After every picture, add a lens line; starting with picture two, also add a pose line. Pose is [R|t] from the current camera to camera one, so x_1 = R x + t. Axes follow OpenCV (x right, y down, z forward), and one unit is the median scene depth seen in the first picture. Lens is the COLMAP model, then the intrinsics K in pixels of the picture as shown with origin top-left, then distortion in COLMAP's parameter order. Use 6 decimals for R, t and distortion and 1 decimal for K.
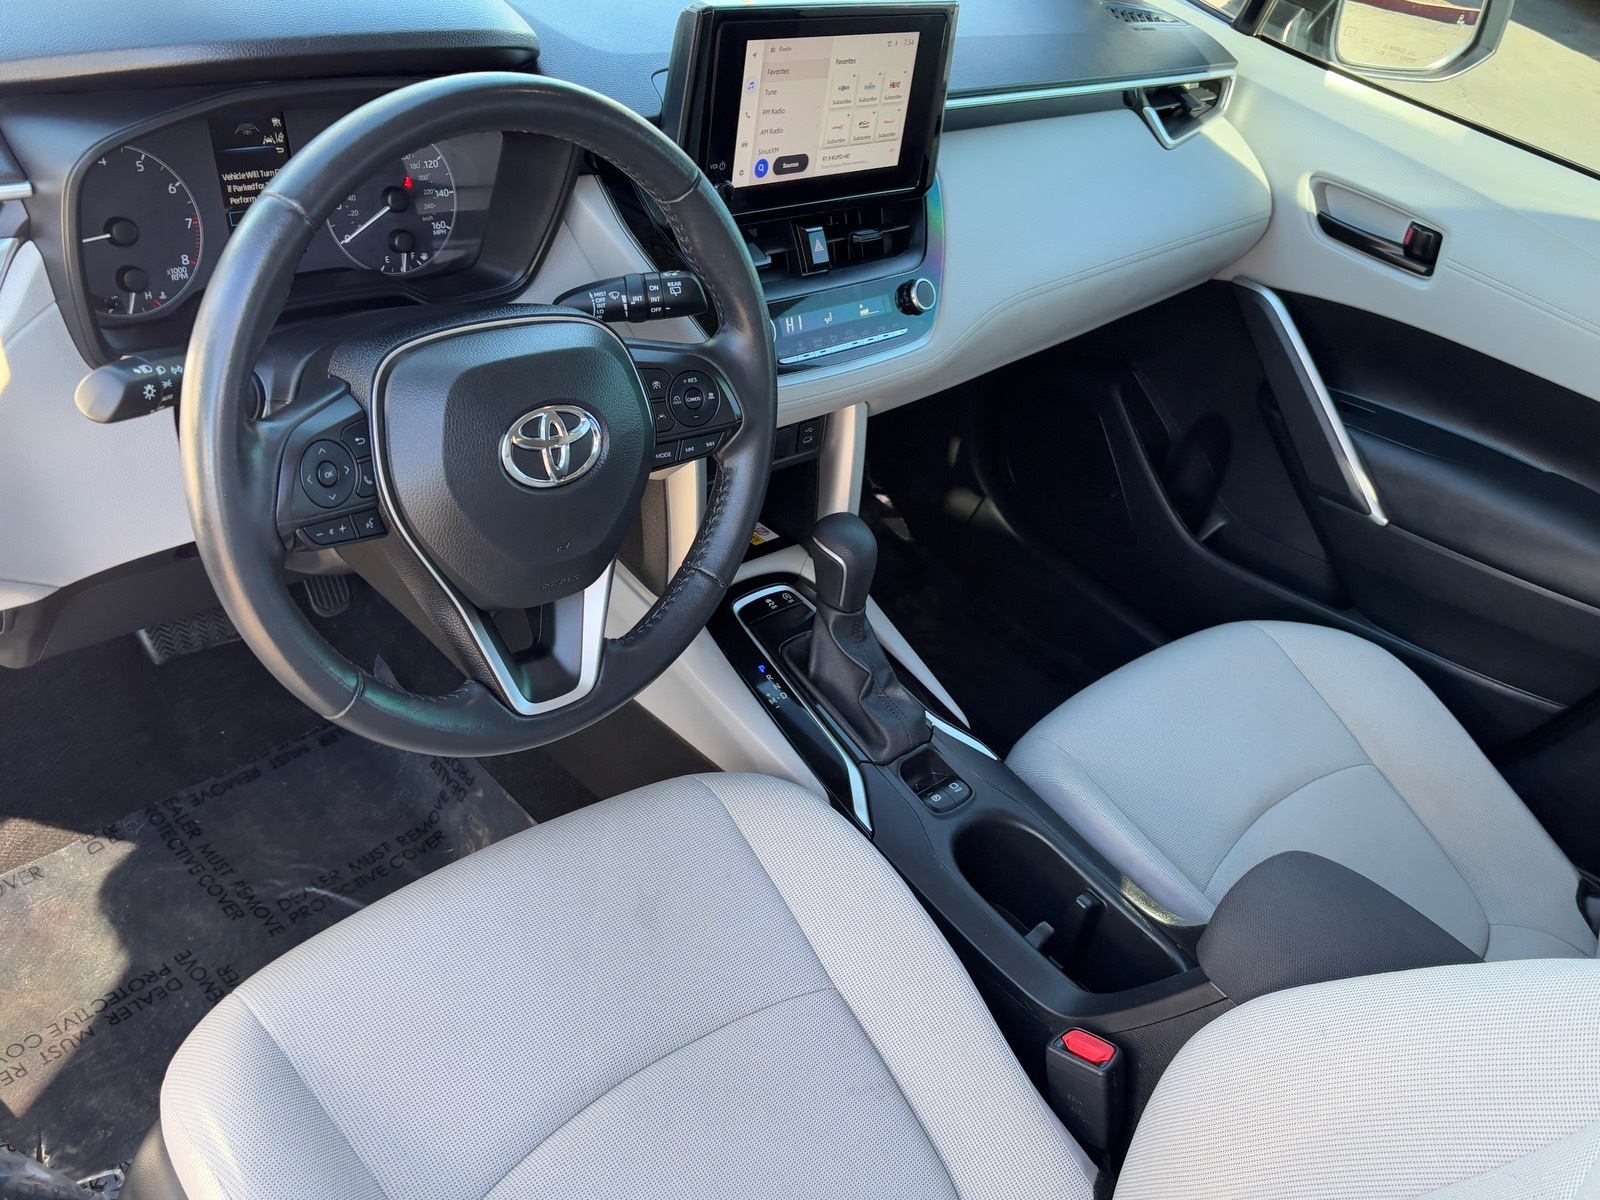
lens RADIAL K [[1471.3, 0, 795.8], [0, 1471.3, 606.2], [0, 0, 1]] dist [-0.013975, 0.000000]
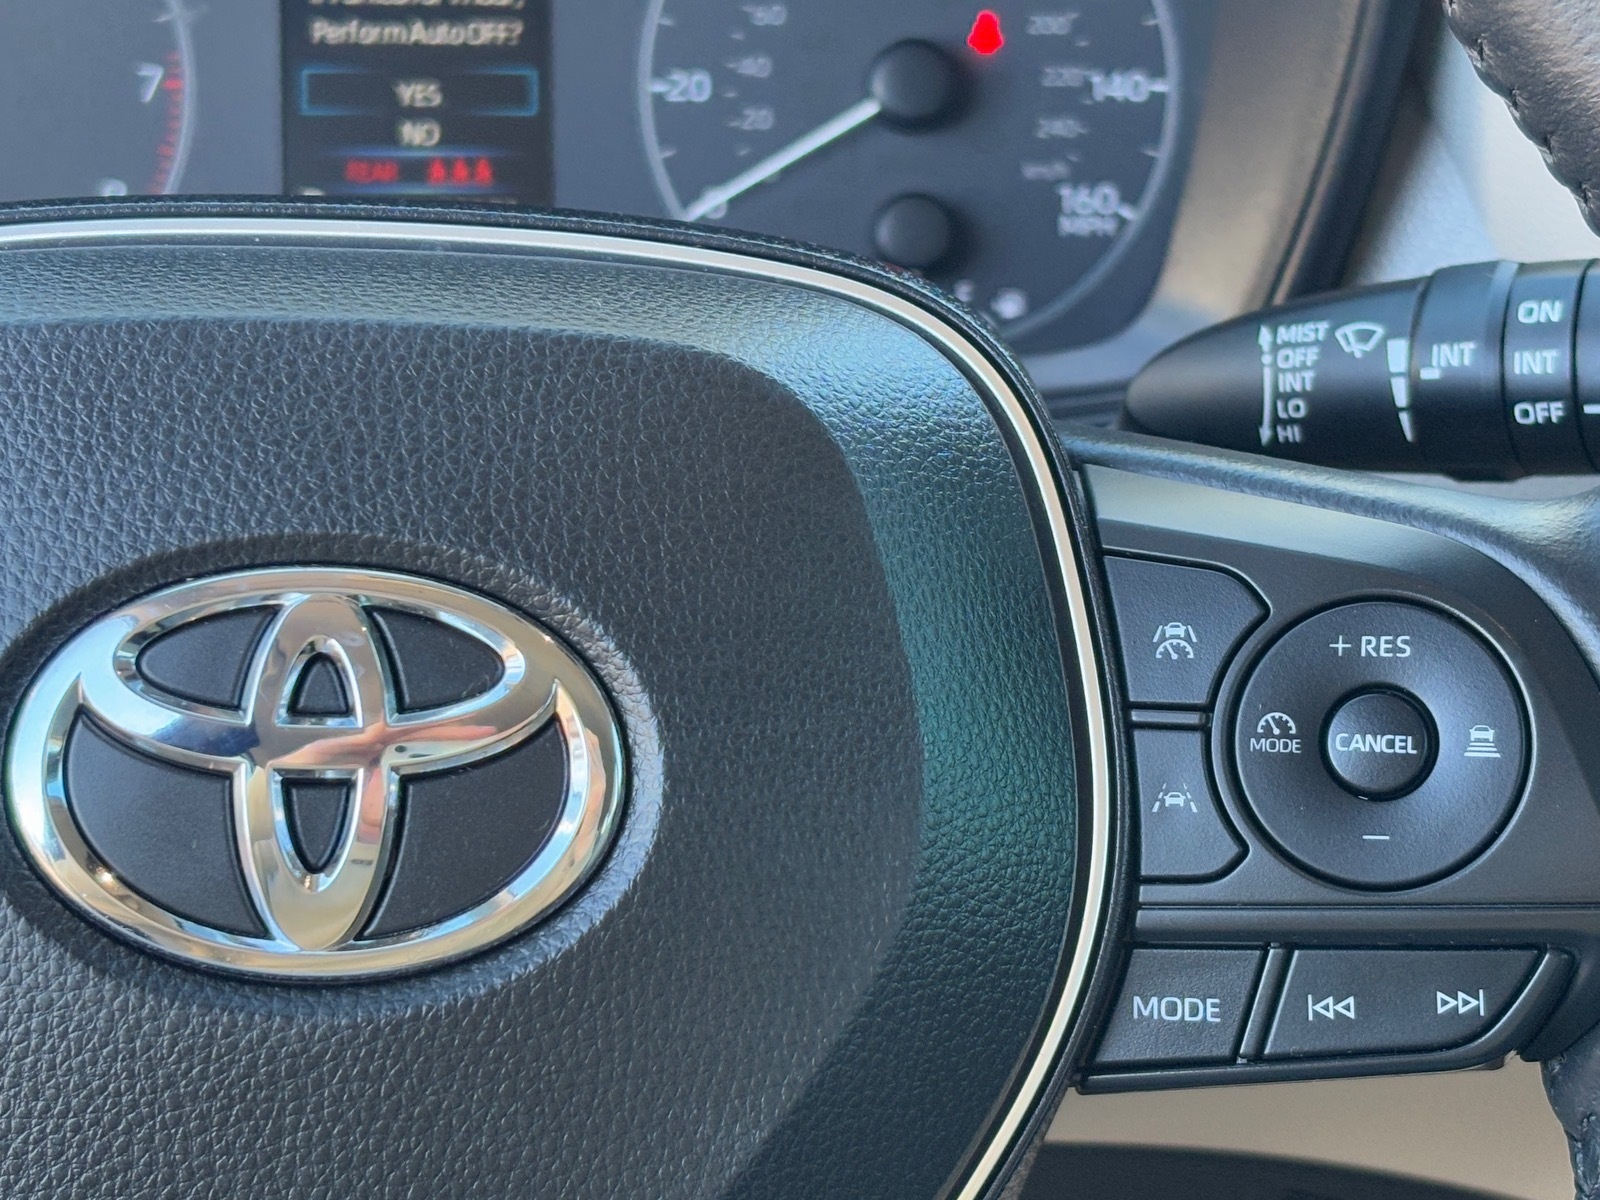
lens RADIAL K [[3522.8, 0, 797.0], [0, 3522.8, 603.3], [0, 0, 1]] dist [0.226304, 0.000000]
pose [[0.745681, 0.053180, -0.664178, 0.151732], [-0.264814, 0.938356, -0.222176, -0.030133], [0.611420, 0.341556, 0.713797, 0.520657]]
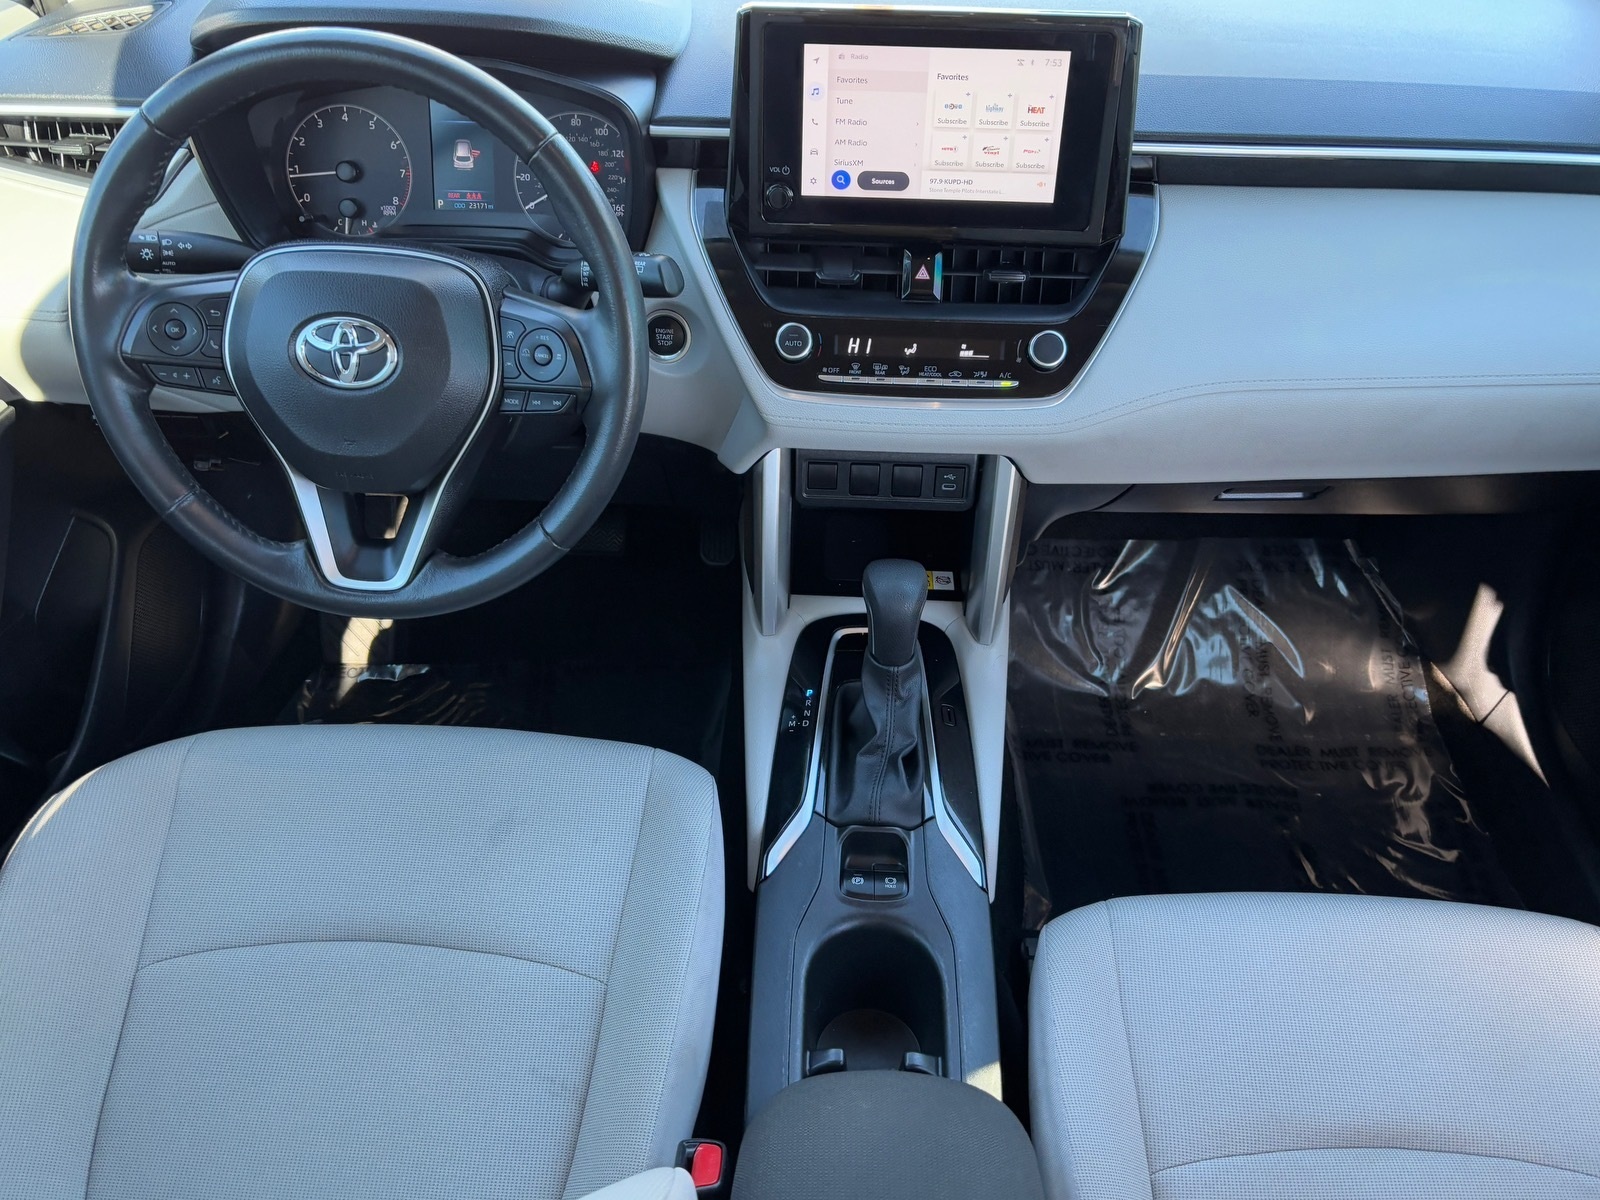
lens RADIAL K [[1377.2, 0, 809.9], [0, 1377.2, 603.9], [0, 0, 1]] dist [-0.006949, -0.011241]
pose [[0.679525, 0.274244, -0.680468, 0.663736], [-0.321413, 0.945042, 0.059907, -0.078516], [0.659500, 0.178003, 0.730325, 0.364814]]
